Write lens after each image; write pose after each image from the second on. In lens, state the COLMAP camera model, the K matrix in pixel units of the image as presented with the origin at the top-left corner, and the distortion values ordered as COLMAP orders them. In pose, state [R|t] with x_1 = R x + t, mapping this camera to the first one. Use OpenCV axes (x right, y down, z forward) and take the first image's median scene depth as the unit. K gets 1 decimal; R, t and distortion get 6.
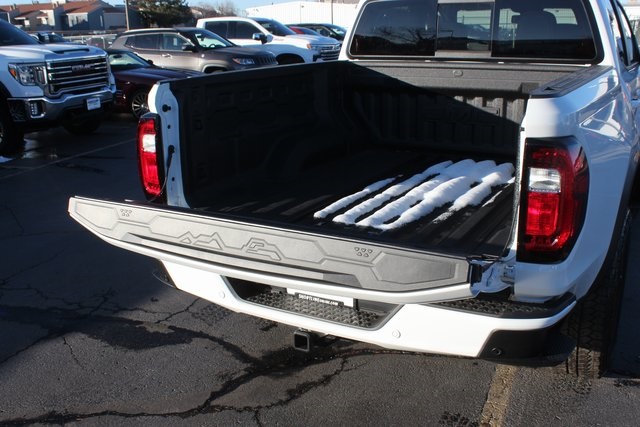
lens RADIAL K [[631.8, 0, 320.0], [0, 631.8, 213.5], [0, 0, 1]] dist [-0.086517, 0.010175]
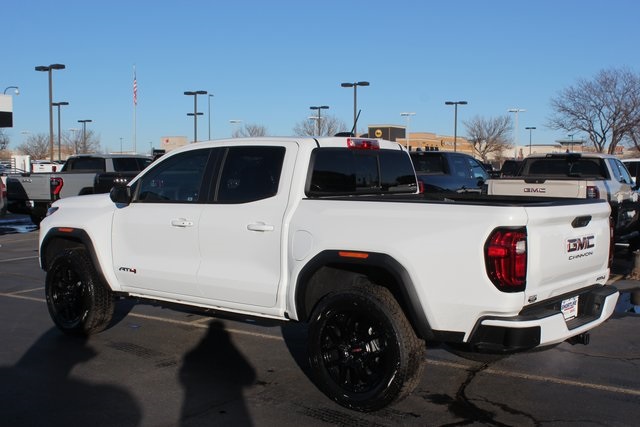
lens RADIAL K [[776.2, 0, 320.0], [0, 776.2, 213.5], [0, 0, 1]] dist [-0.064042, -0.006989]
pose [[0.168821, -0.032637, 0.985106, -2.030171], [0.266194, 0.963822, -0.013687, -0.278129], [-0.949020, 0.264540, 0.171402, 1.092788]]
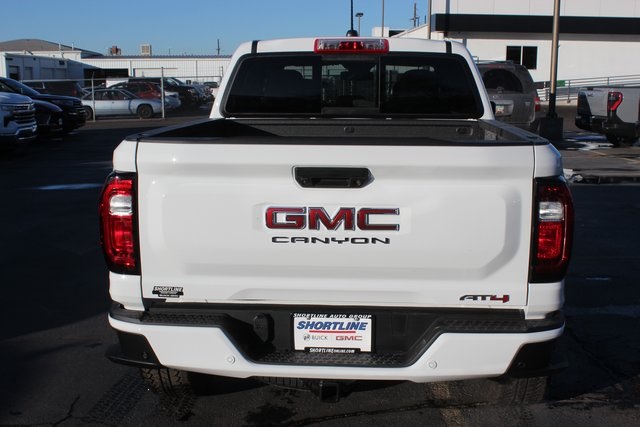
lens RADIAL K [[793.0, 0, 320.0], [0, 793.0, 213.5], [0, 0, 1]] dist [-0.018837, 0.010001]
pose [[0.903999, -0.049877, 0.424614, -0.487539], [0.101544, 0.989800, -0.099920, 0.040580], [-0.415300, 0.133445, 0.899844, -0.136853]]
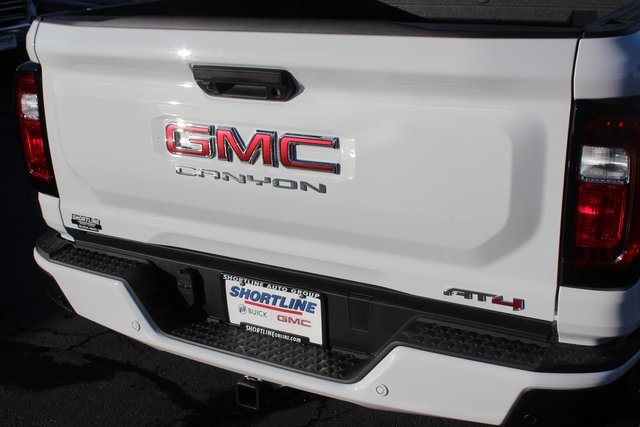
lens RADIAL K [[793.0, 0, 320.0], [0, 793.0, 213.5], [0, 0, 1]] dist [-0.018837, 0.010001]
pose [[0.999957, -0.009217, 0.001320, 0.043675], [0.009150, 0.998976, 0.044306, -0.029398], [-0.001727, -0.044292, 0.999017, 0.123548]]
